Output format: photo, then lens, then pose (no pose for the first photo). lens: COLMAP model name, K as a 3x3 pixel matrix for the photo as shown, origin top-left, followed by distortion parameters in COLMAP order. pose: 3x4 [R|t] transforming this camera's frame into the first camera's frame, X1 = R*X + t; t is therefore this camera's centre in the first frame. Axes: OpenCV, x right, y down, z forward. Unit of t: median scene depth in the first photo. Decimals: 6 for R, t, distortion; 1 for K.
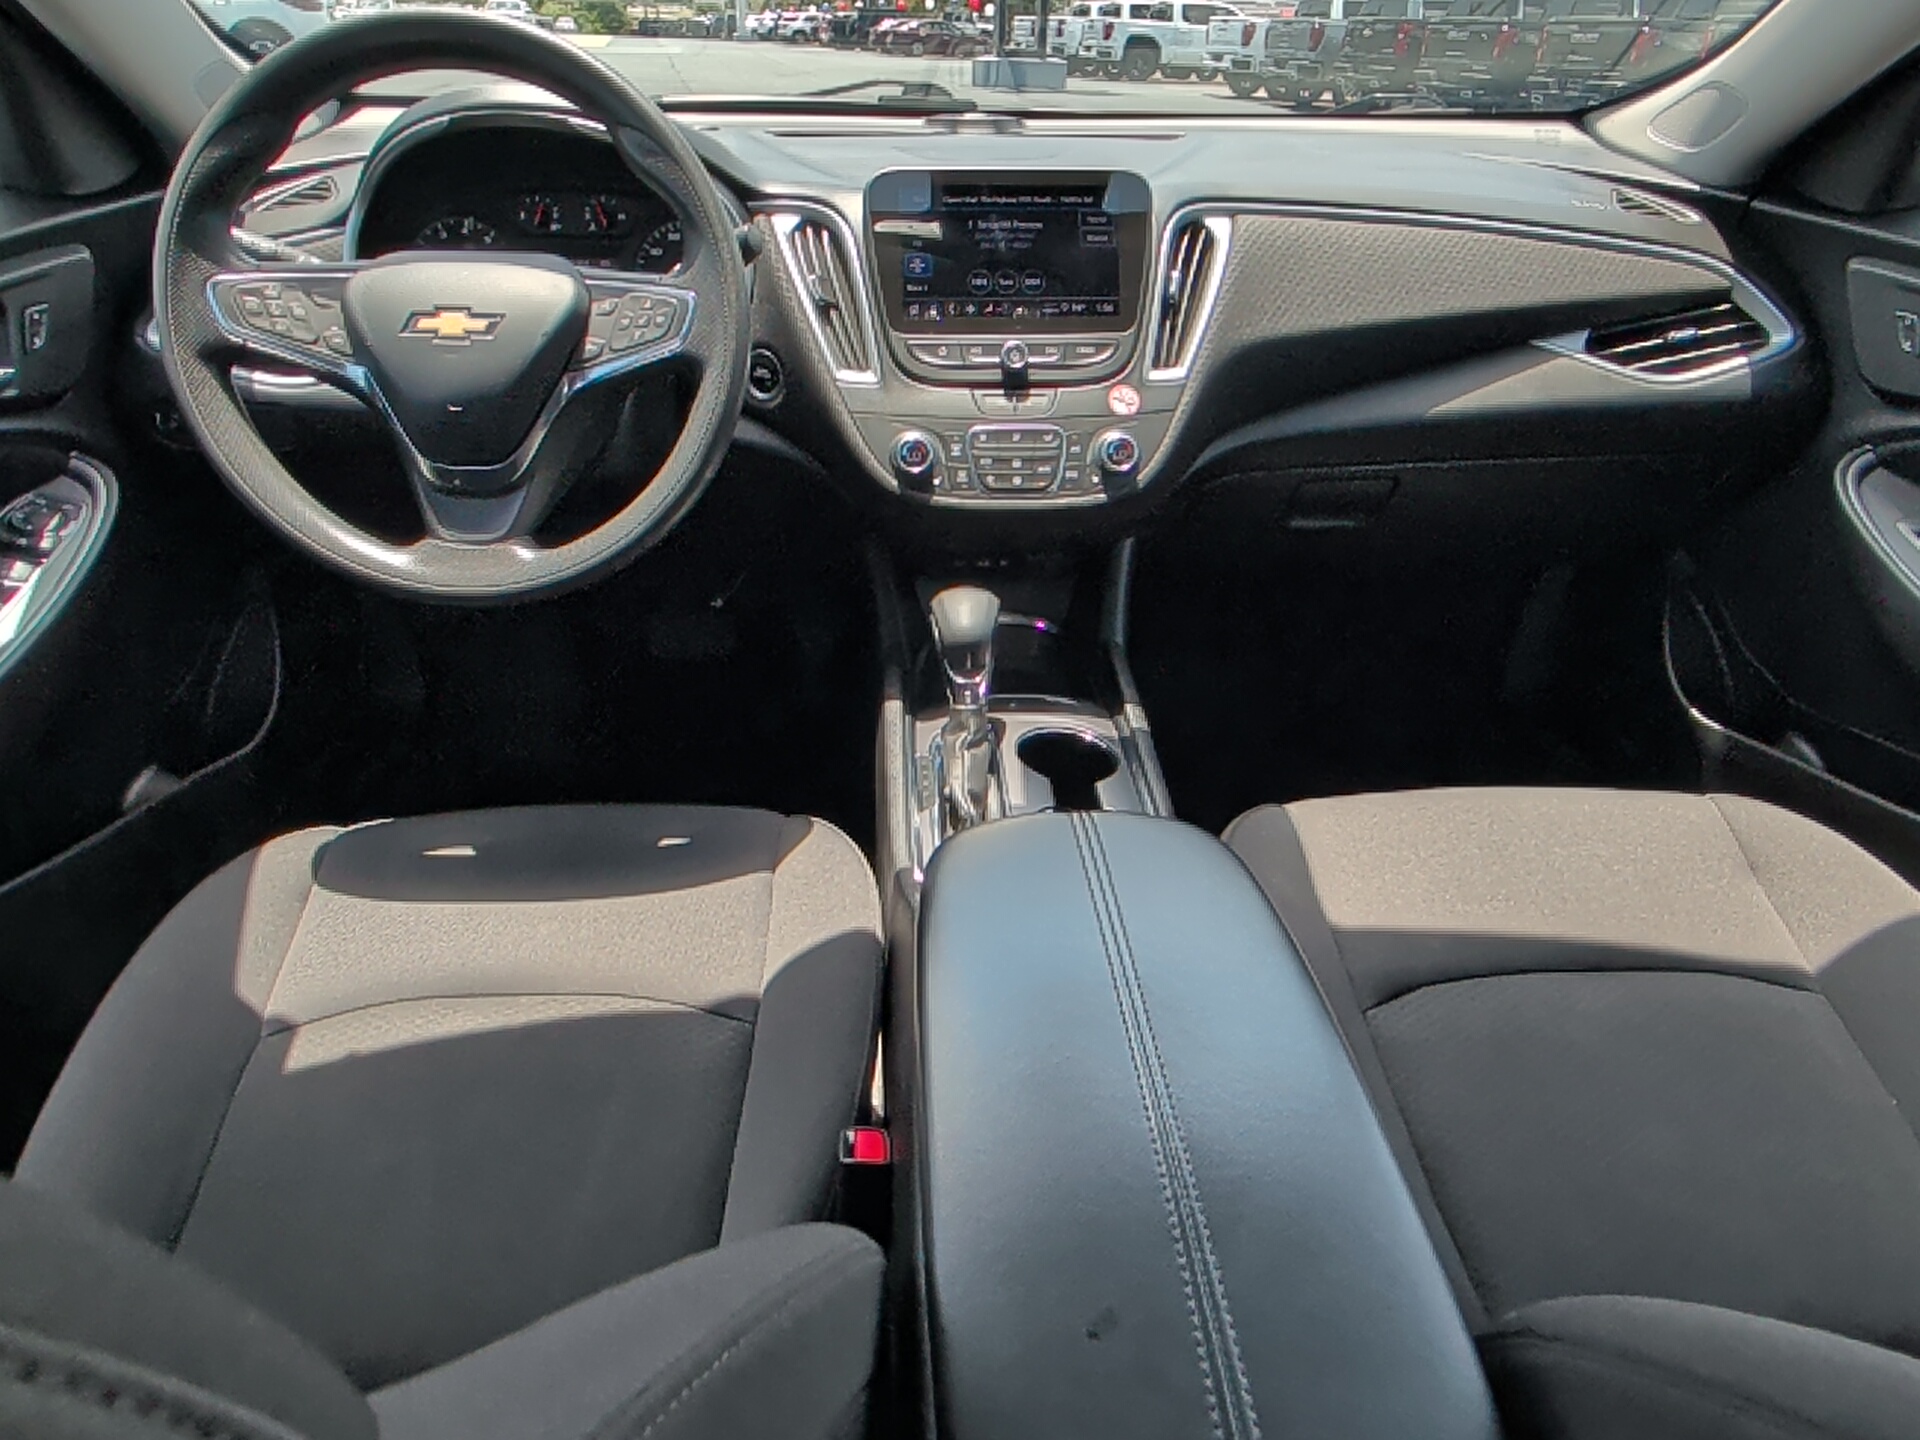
lens RADIAL K [[1073.1, 0, 964.9], [0, 1073.1, 730.7], [0, 0, 1]] dist [-0.022926, -0.002975]
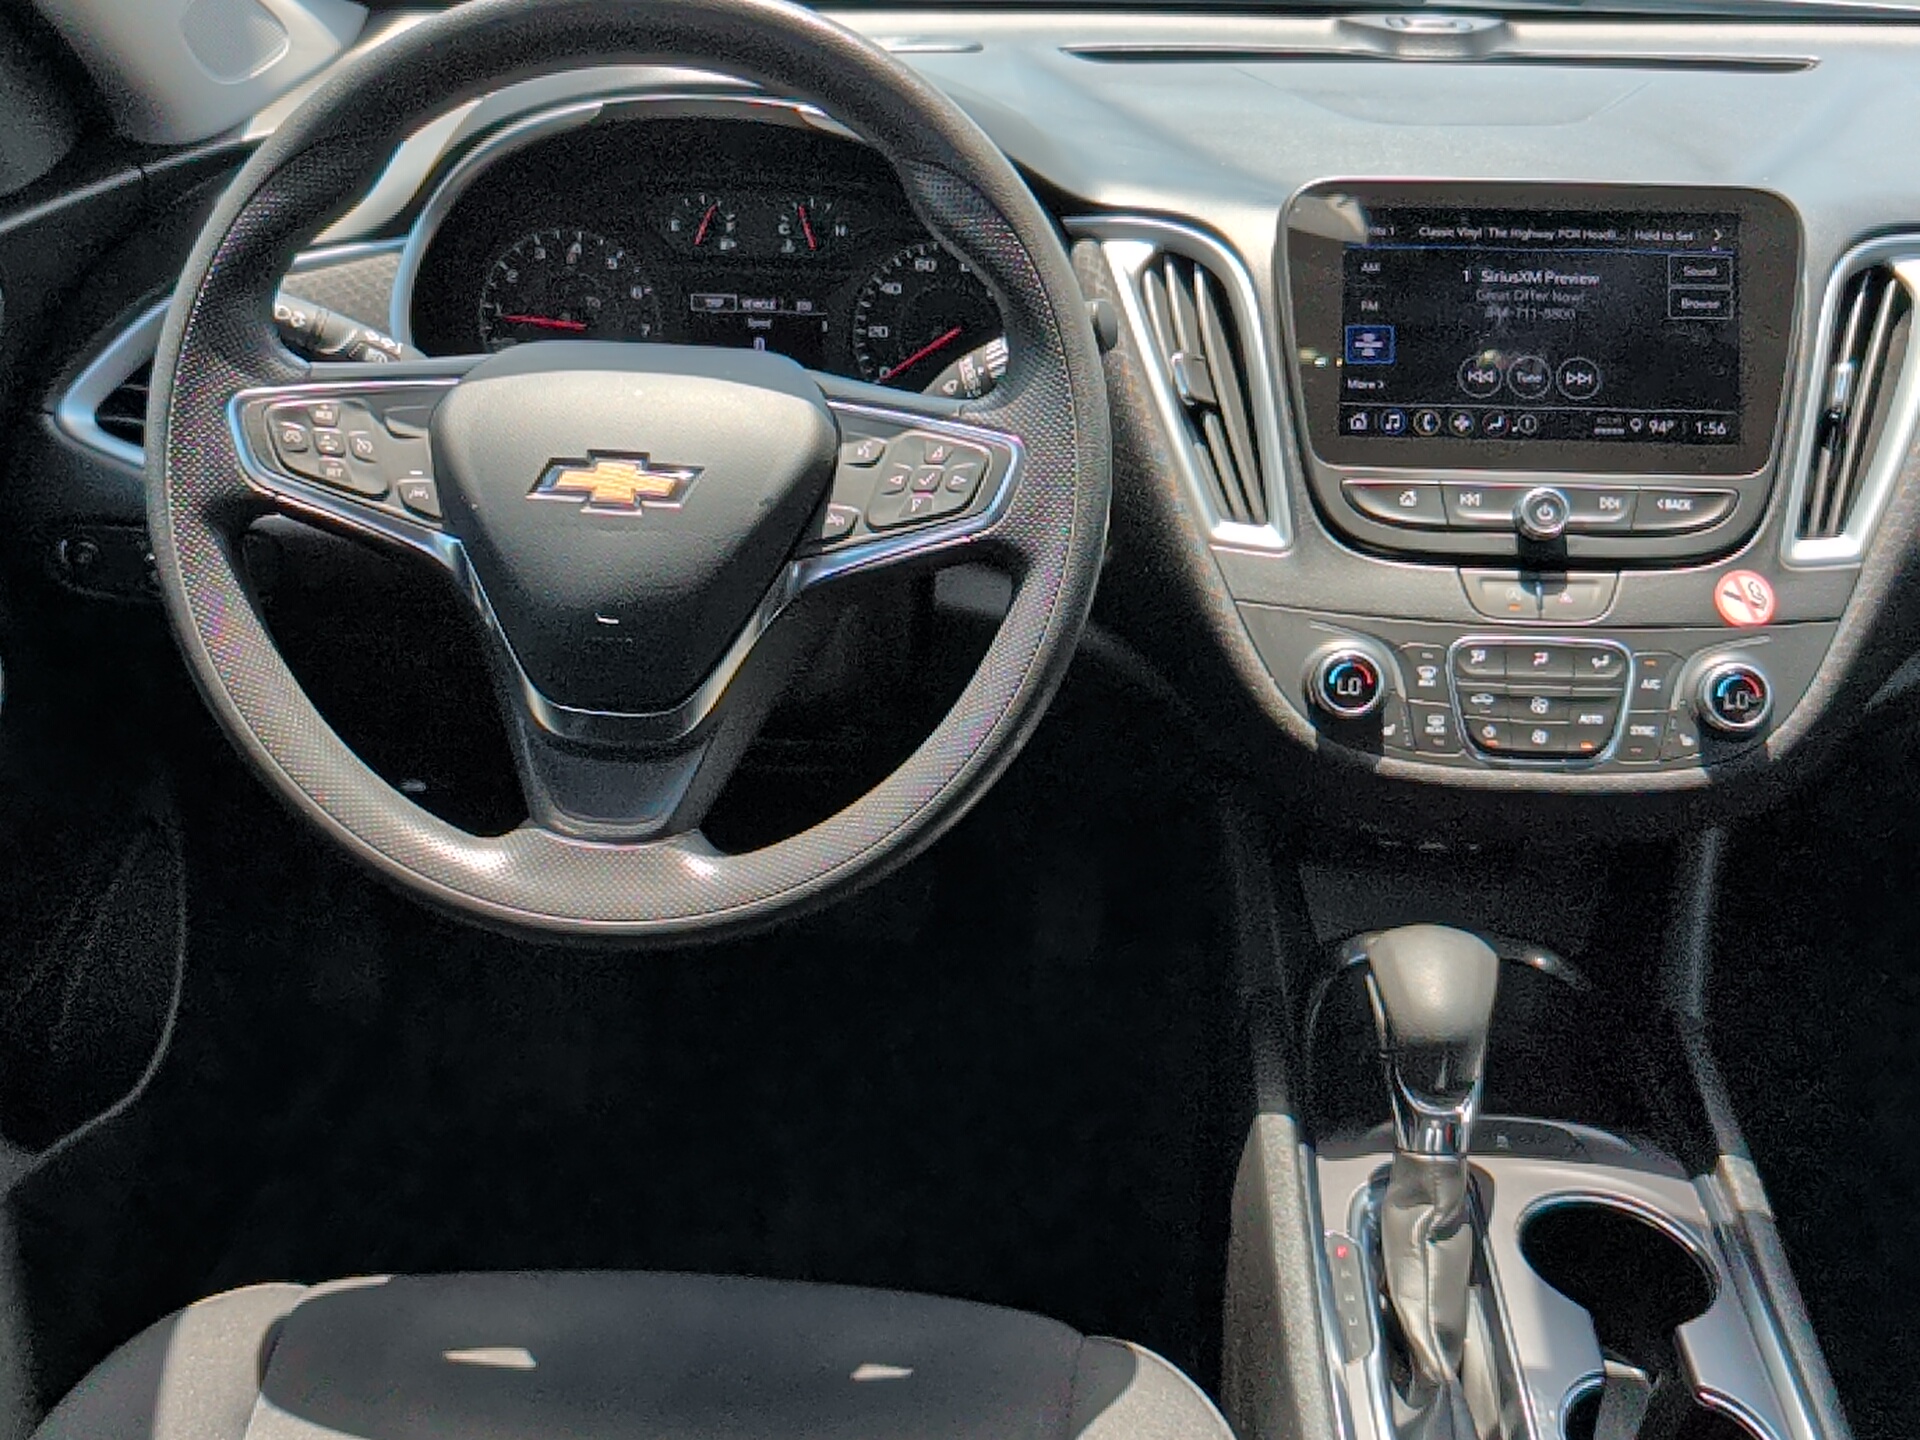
lens RADIAL K [[2030.3, 0, 950.9], [0, 2030.3, 720.6], [0, 0, 1]] dist [-0.023561, 0.000000]
pose [[0.989241, 0.050912, -0.137149, -0.105898], [-0.066875, 0.991179, -0.114420, -0.104196], [0.130114, 0.122361, 0.983920, -0.052184]]
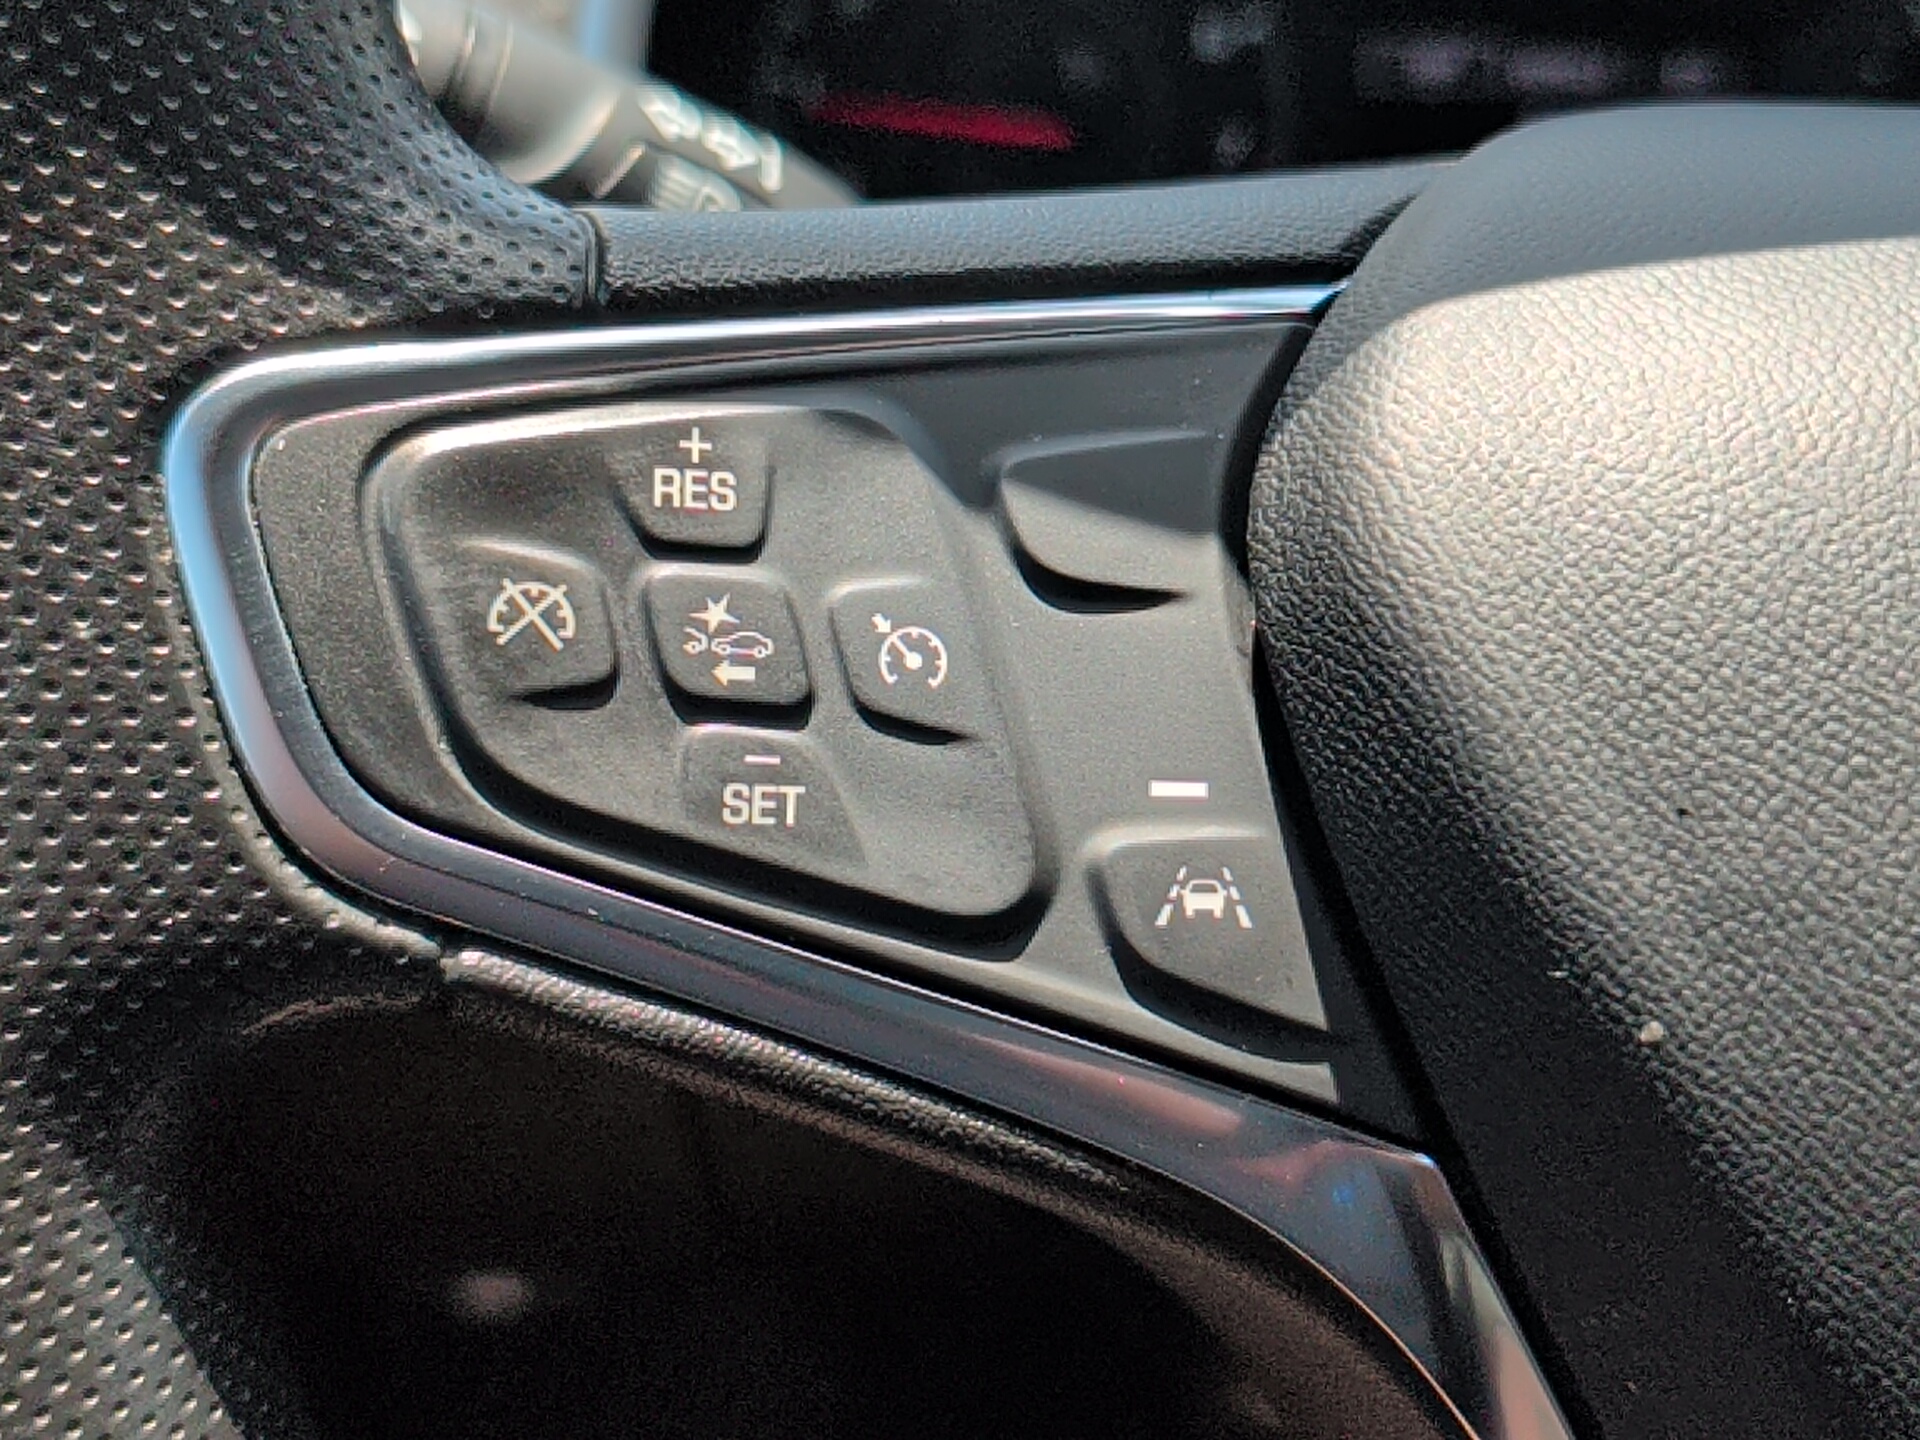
lens RADIAL K [[2531.2, 0, 974.6], [0, 2531.2, 724.0], [0, 0, 1]] dist [0.010319, 0.000000]
pose [[0.993231, 0.035935, -0.110457, -0.465333], [-0.048164, 0.992751, -0.110120, -0.282541], [0.105699, 0.114694, 0.987762, 0.581913]]
